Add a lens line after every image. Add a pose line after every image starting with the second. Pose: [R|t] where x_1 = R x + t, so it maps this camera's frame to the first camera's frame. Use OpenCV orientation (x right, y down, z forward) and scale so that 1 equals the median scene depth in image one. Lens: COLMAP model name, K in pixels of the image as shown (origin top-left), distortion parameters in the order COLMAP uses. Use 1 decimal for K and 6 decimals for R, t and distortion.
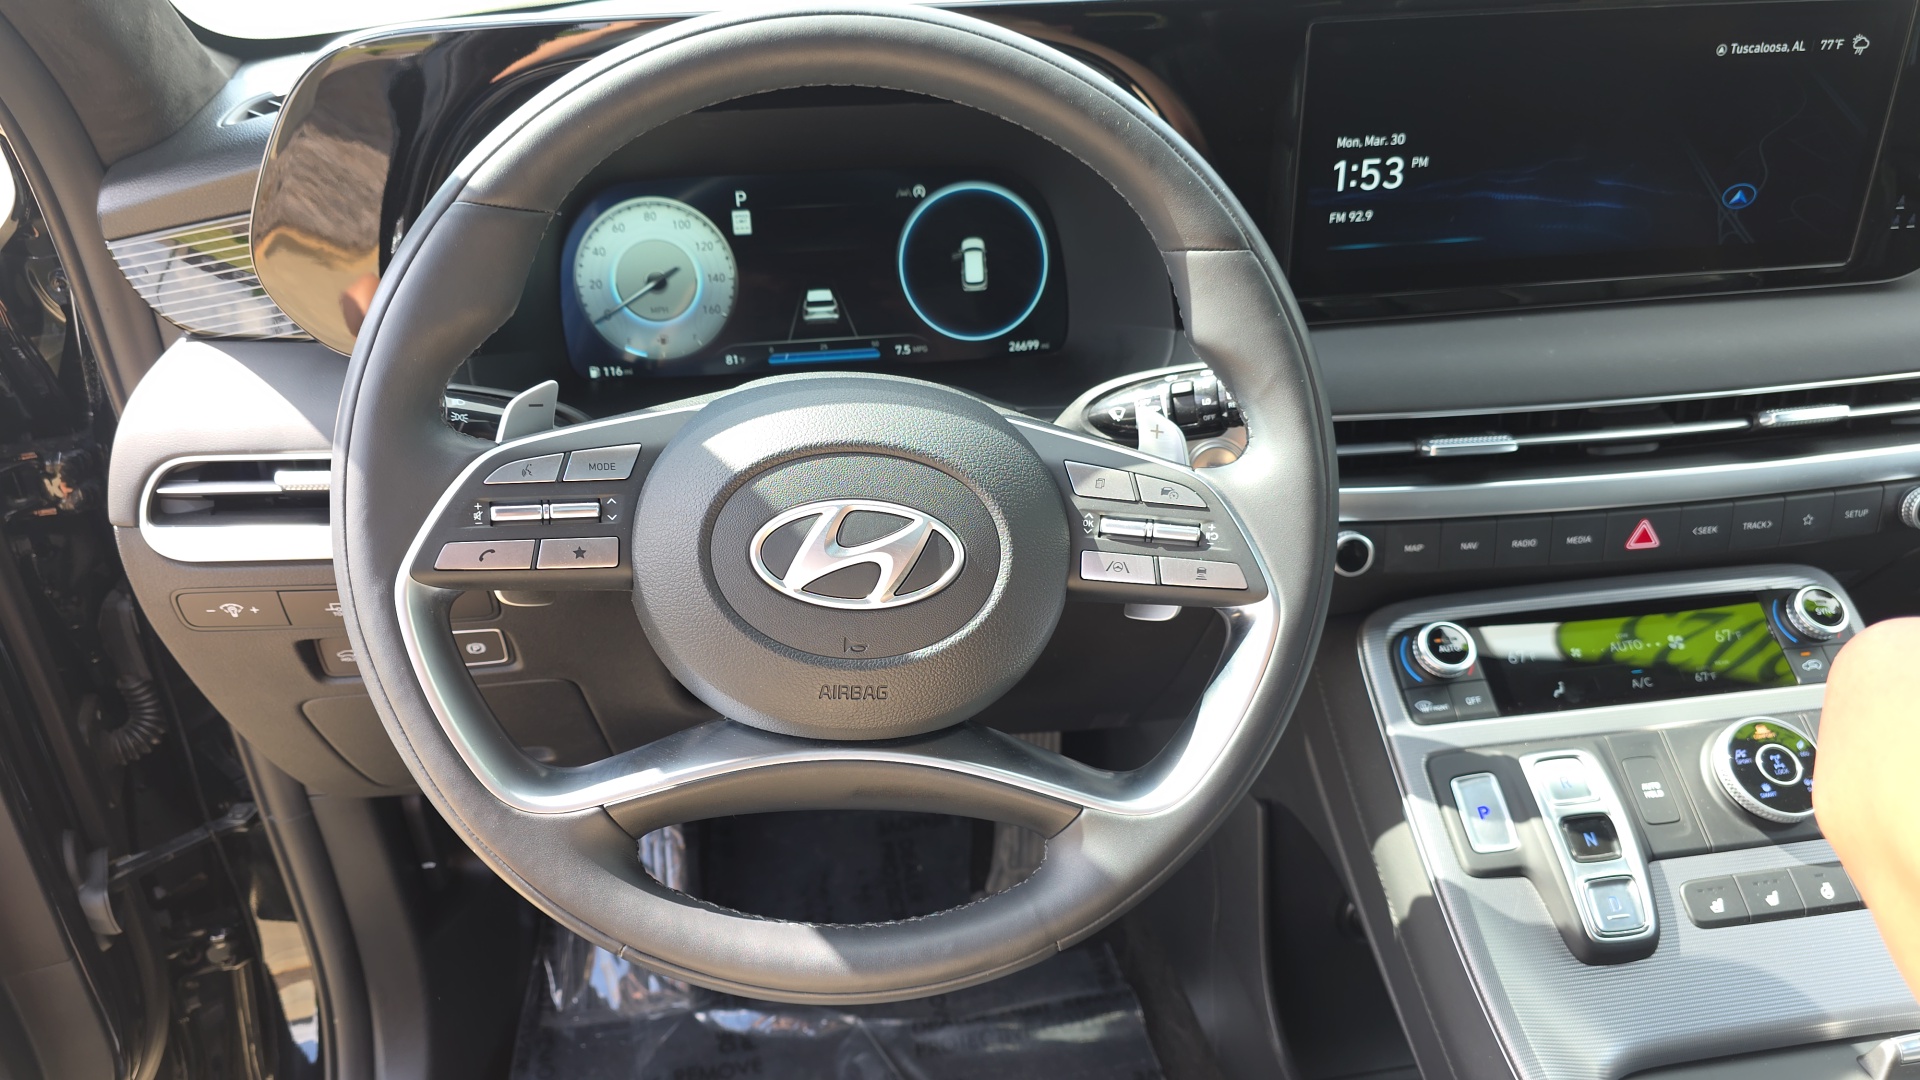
lens RADIAL K [[1295.7, 0, 963.5], [0, 1295.7, 555.0], [0, 0, 1]] dist [0.061252, -0.068342]
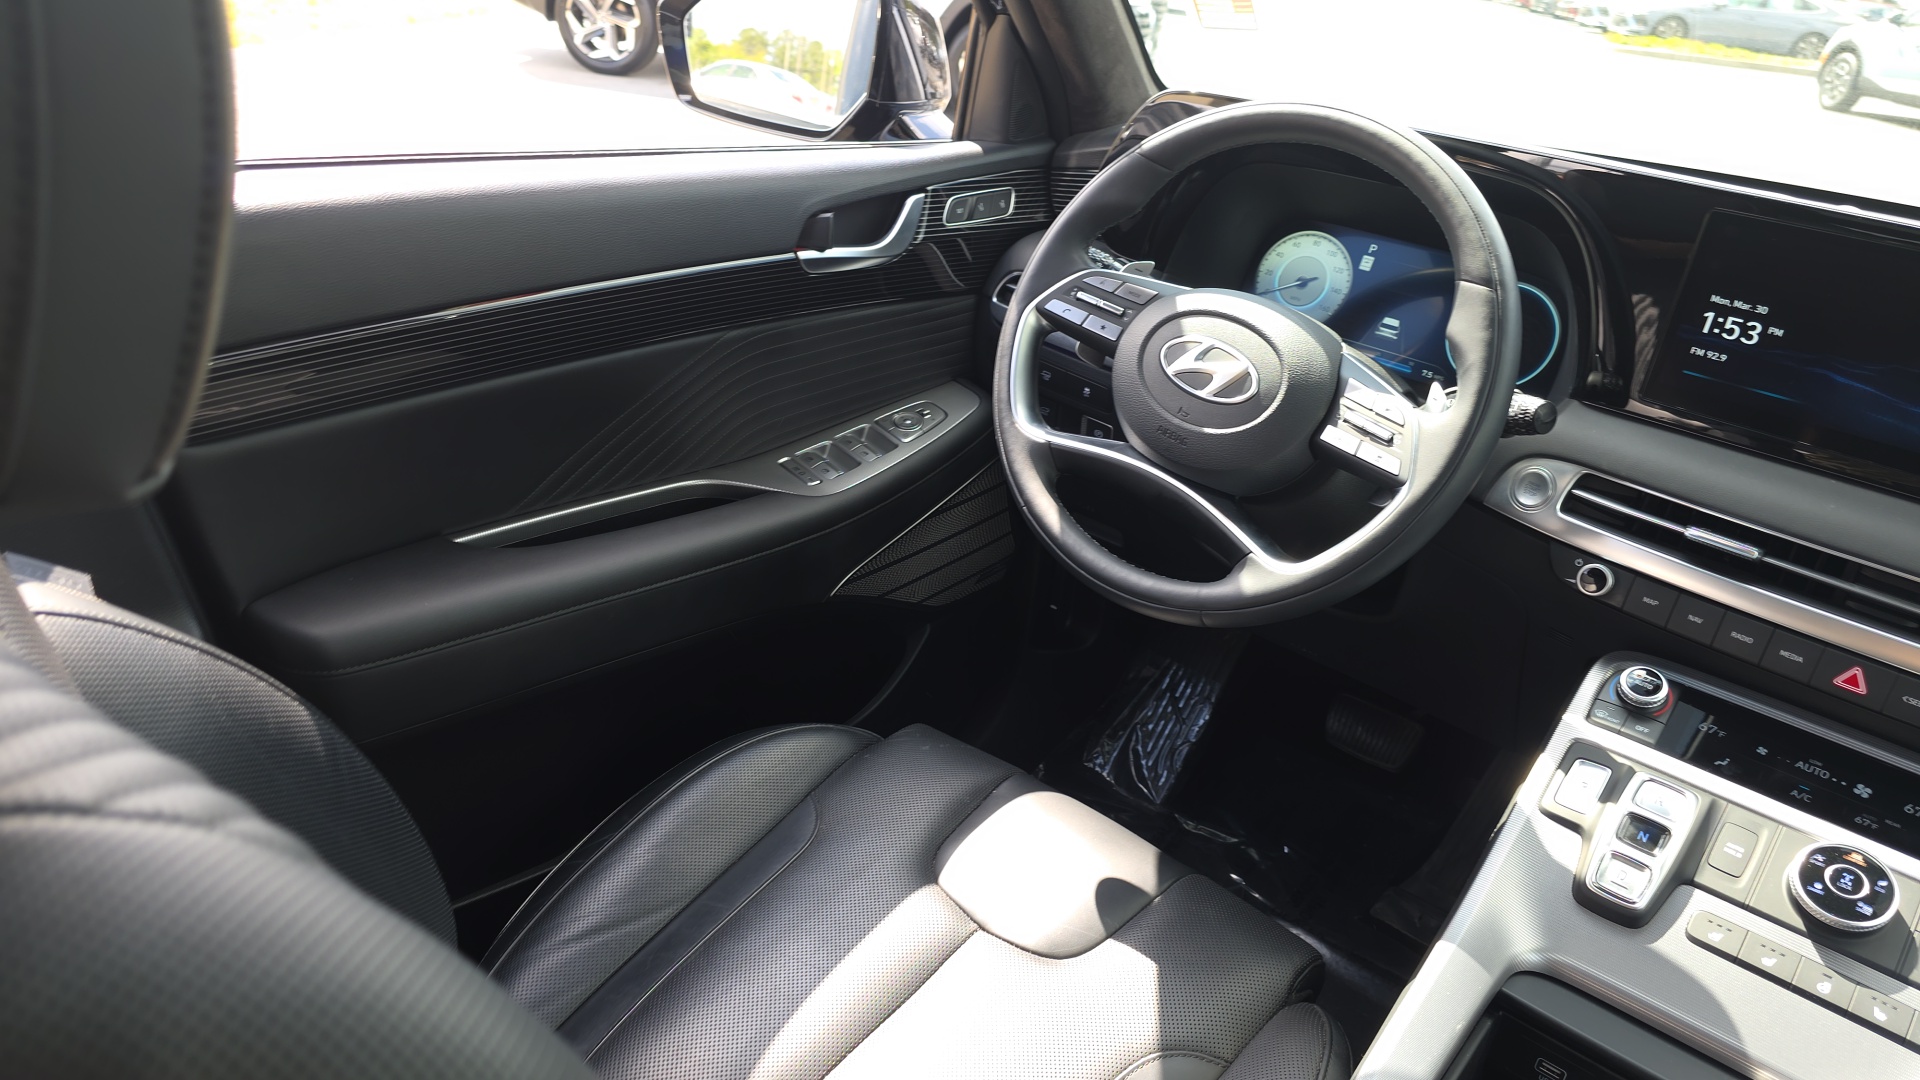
lens RADIAL K [[1295.7, 0, 967.4], [0, 1295.7, 544.0], [0, 0, 1]] dist [0.061252, -0.068342]
pose [[0.662828, 0.402431, -0.631433, 0.734820], [-0.483820, 0.873794, 0.049019, 0.223050], [0.571469, 0.273008, 0.773879, -0.451426]]
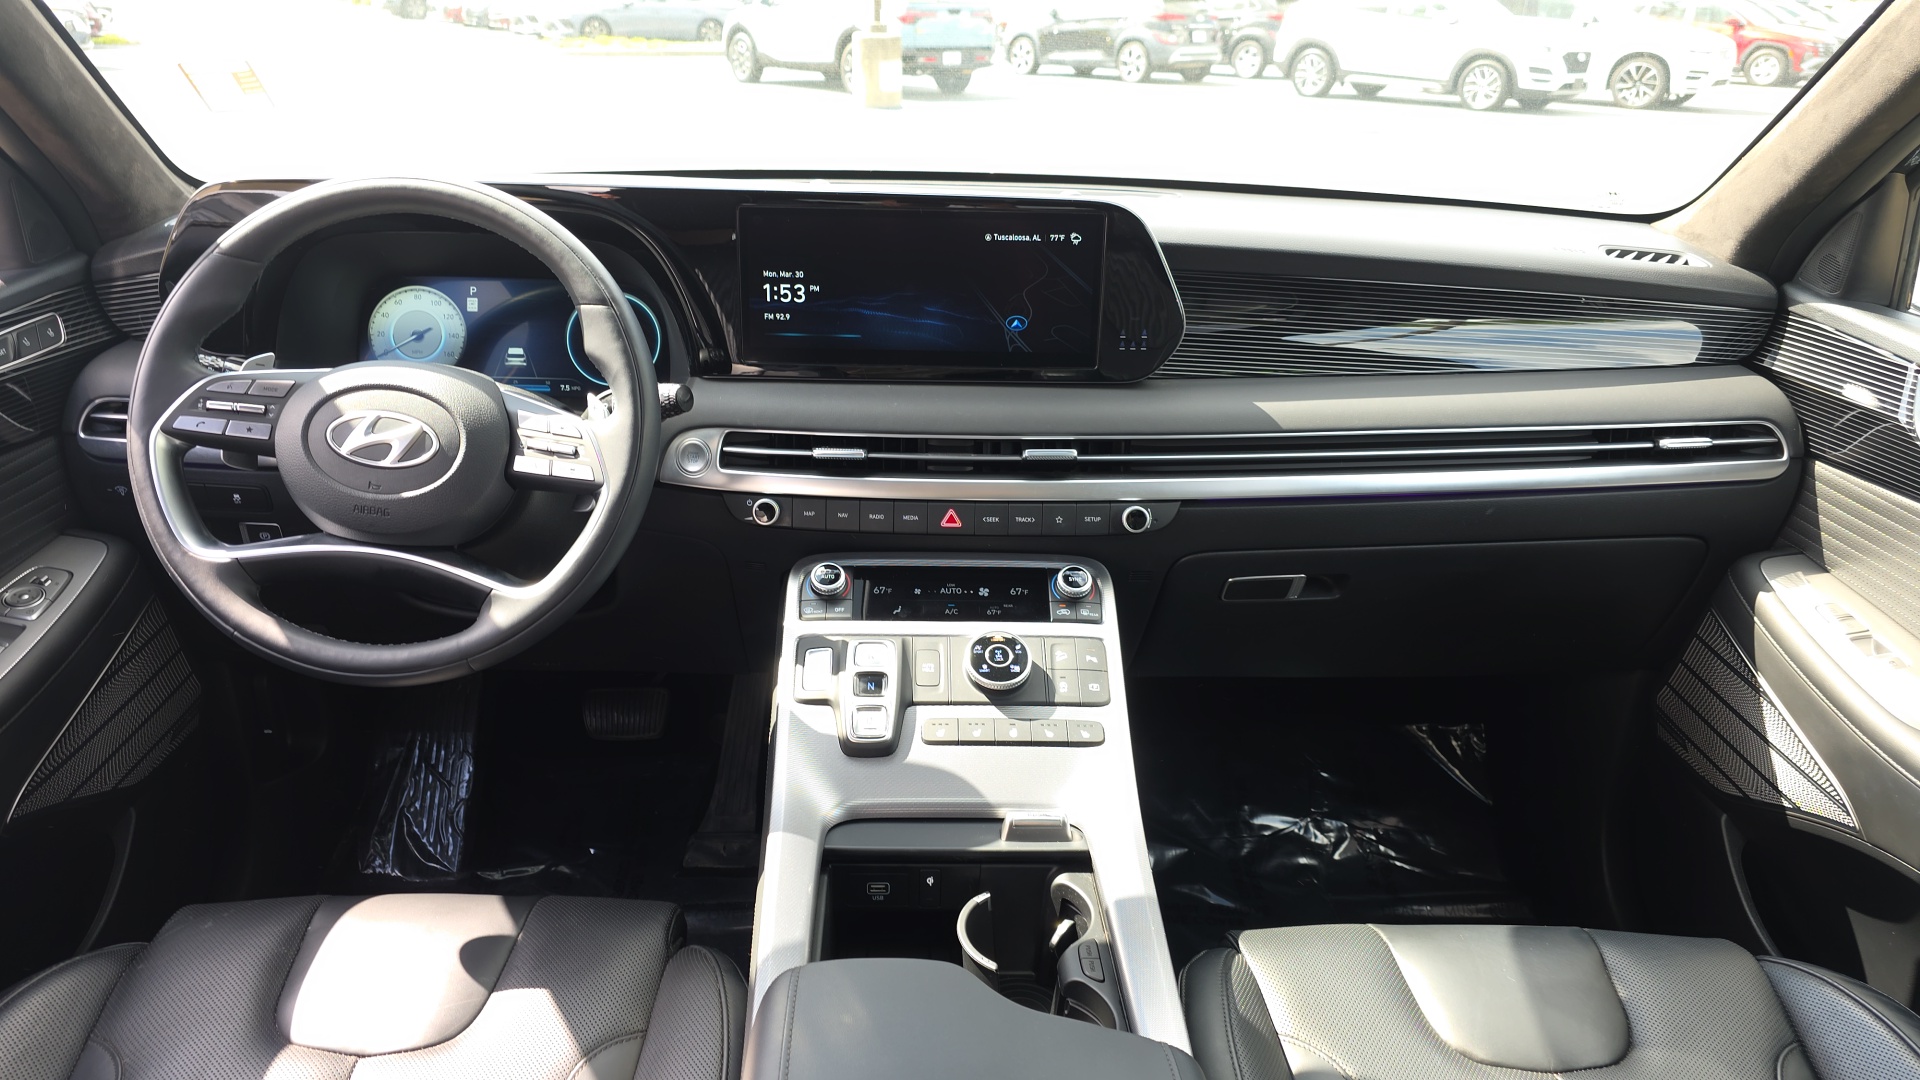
lens RADIAL K [[1295.7, 0, 950.8], [0, 1295.7, 527.7], [0, 0, 1]] dist [0.061252, -0.068342]
pose [[0.992067, 0.078304, -0.098348, 0.722095], [-0.093296, 0.982941, -0.158501, 0.269126], [0.084259, 0.166419, 0.982448, -0.627798]]
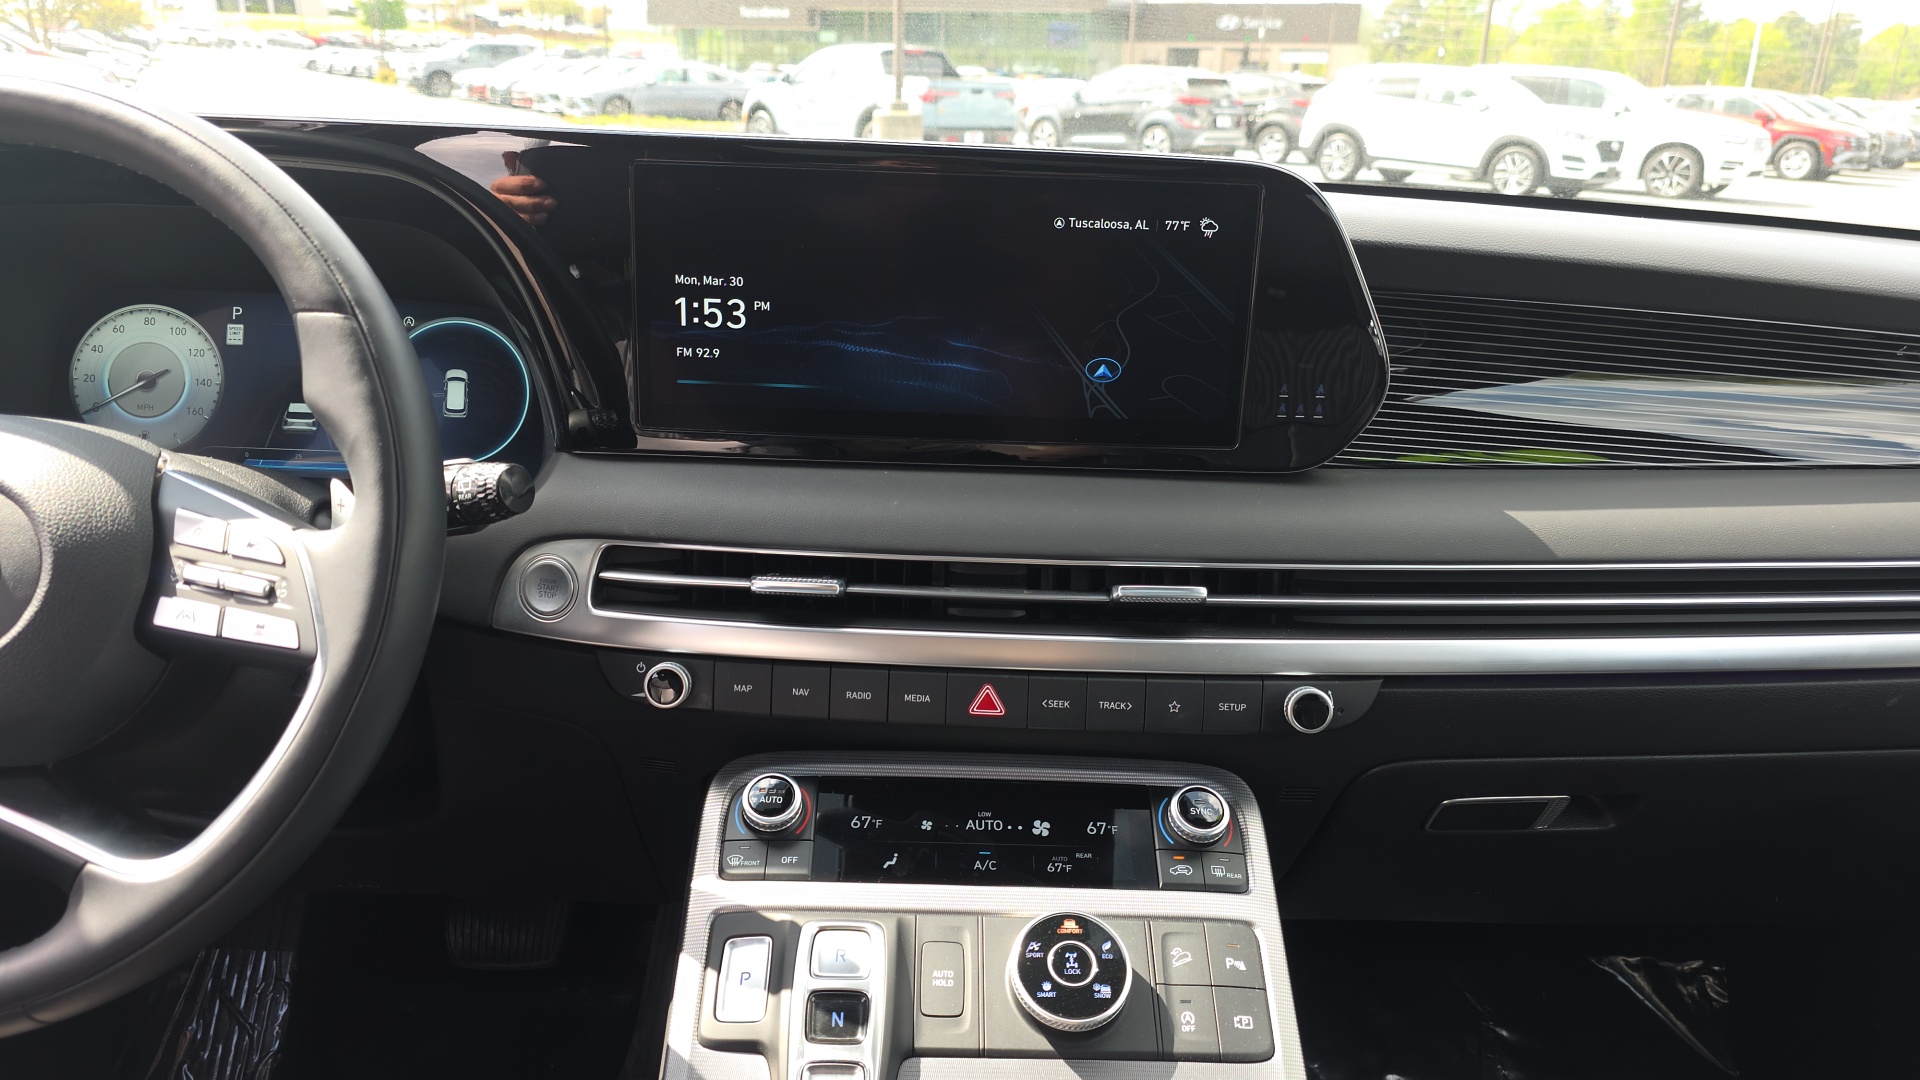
lens RADIAL K [[1295.7, 0, 948.3], [0, 1295.7, 545.9], [0, 0, 1]] dist [0.061252, -0.068342]
pose [[0.989354, 0.090515, -0.113959, 0.625402], [-0.112539, 0.972328, -0.204730, 0.074936], [0.092274, 0.215375, 0.972162, 0.063364]]
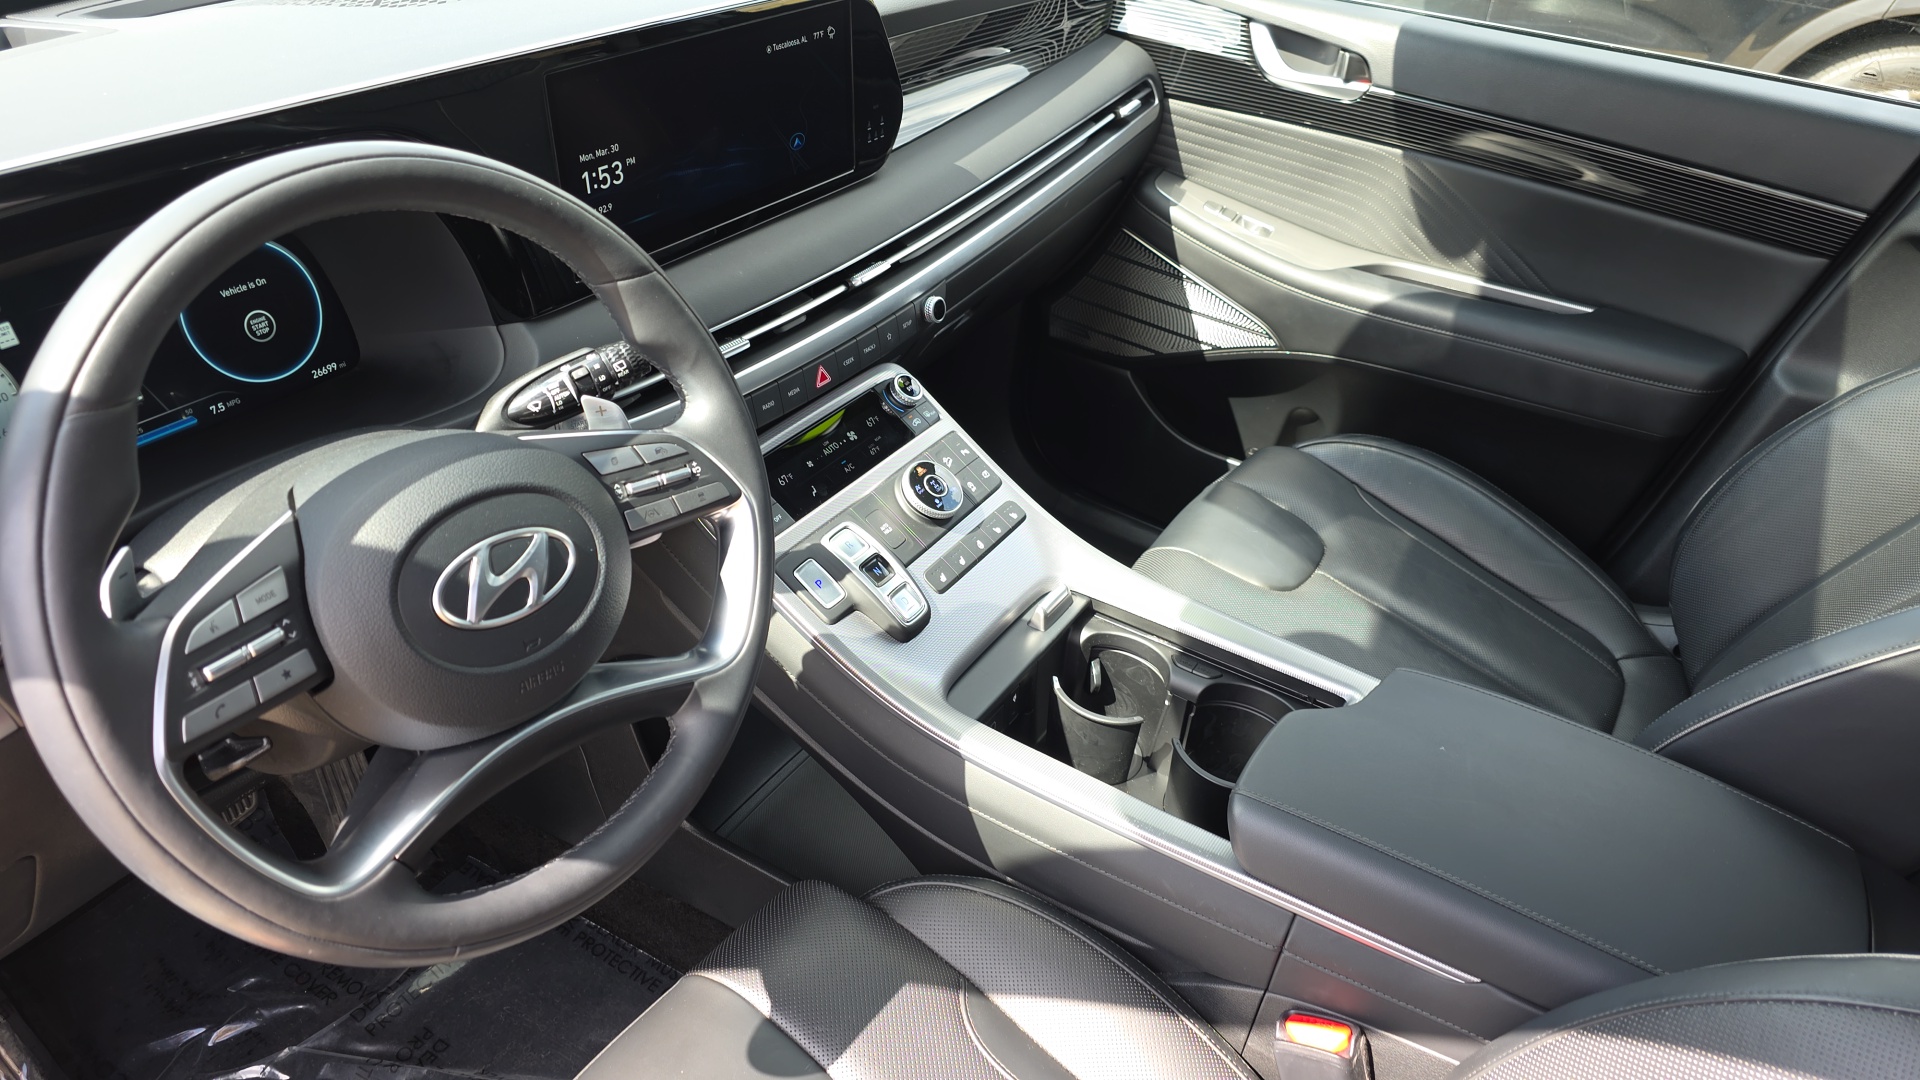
lens RADIAL K [[1295.7, 0, 941.4], [0, 1295.7, 540.7], [0, 0, 1]] dist [0.061252, -0.068342]
pose [[0.652909, -0.378083, 0.656326, -0.472957], [0.307775, 0.924178, 0.226209, -0.143942], [-0.692087, 0.054307, 0.719768, -0.169640]]
